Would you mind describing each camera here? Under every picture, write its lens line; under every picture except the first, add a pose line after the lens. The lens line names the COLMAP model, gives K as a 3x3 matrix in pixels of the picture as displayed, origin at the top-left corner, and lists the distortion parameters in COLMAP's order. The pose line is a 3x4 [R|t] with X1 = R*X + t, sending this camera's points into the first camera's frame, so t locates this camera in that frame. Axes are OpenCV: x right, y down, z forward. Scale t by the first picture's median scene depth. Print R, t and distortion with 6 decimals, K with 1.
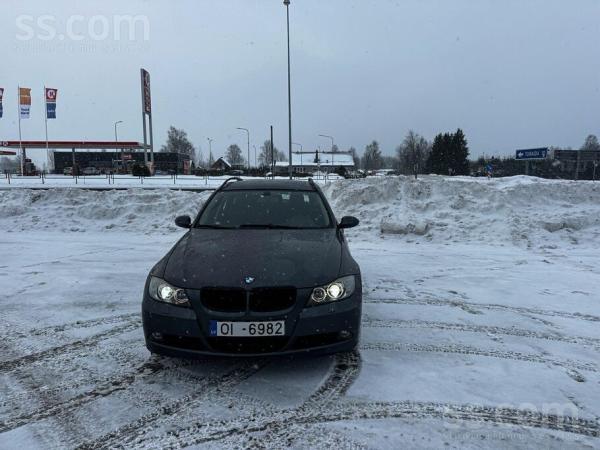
lens RADIAL K [[445.8, 0, 295.3], [0, 445.8, 225.4], [0, 0, 1]] dist [0.006581, -0.024460]
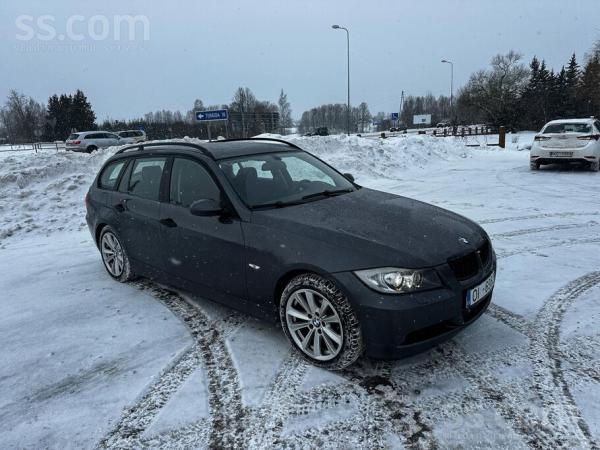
lens RADIAL K [[445.8, 0, 299.9], [0, 445.8, 223.7], [0, 0, 1]] dist [0.006581, -0.024460]
pose [[0.633217, -0.188884, 0.750572, -0.198870], [0.133948, 0.981875, 0.134088, -0.016732], [-0.762295, 0.015631, 0.647041, 0.125521]]
